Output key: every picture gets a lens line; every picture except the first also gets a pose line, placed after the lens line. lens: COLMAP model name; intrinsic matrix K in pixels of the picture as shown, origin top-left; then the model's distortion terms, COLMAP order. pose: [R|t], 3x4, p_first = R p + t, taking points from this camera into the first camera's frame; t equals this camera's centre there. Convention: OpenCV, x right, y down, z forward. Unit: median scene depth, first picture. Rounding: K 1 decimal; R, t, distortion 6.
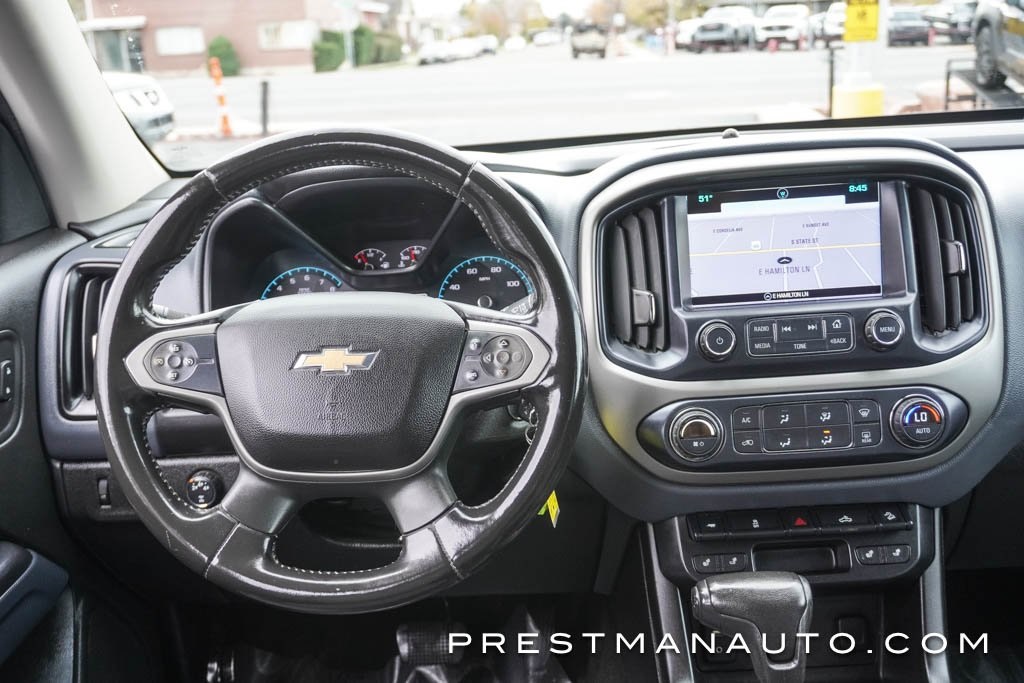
lens RADIAL K [[1146.8, 0, 512.0], [0, 1146.8, 341.5], [0, 0, 1]] dist [0.002553, -0.010622]
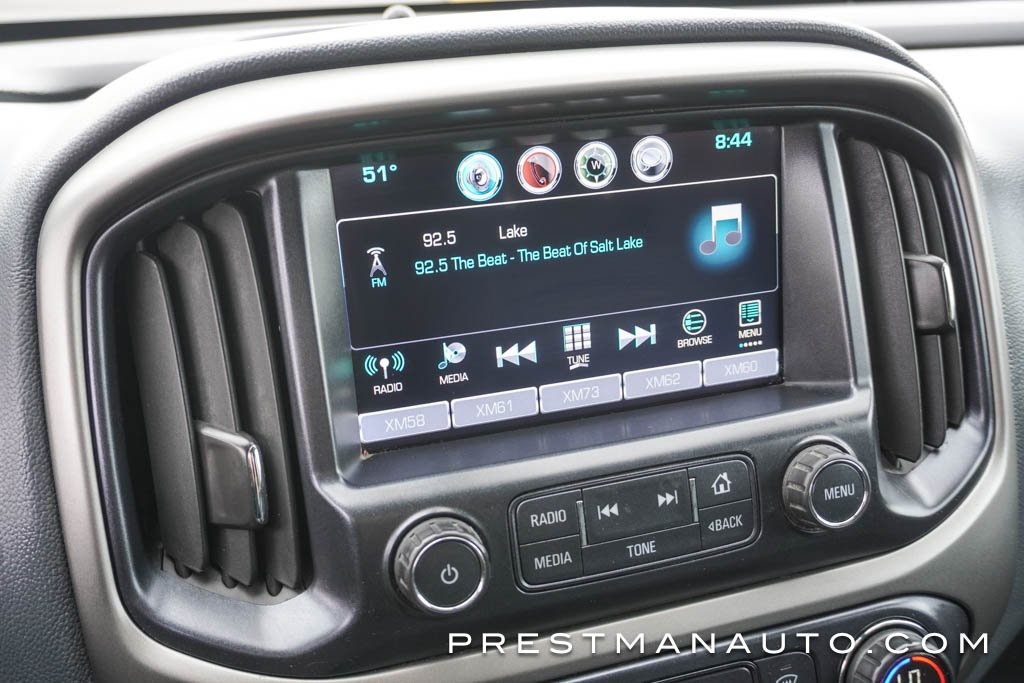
lens RADIAL K [[1077.0, 0, 512.0], [0, 1077.0, 341.5], [0, 0, 1]] dist [0.004195, -0.000740]
pose [[0.941507, -0.077912, 0.327864, 0.090562], [0.046014, 0.993517, 0.103959, -0.107075], [-0.333838, -0.082791, 0.938988, 0.660840]]
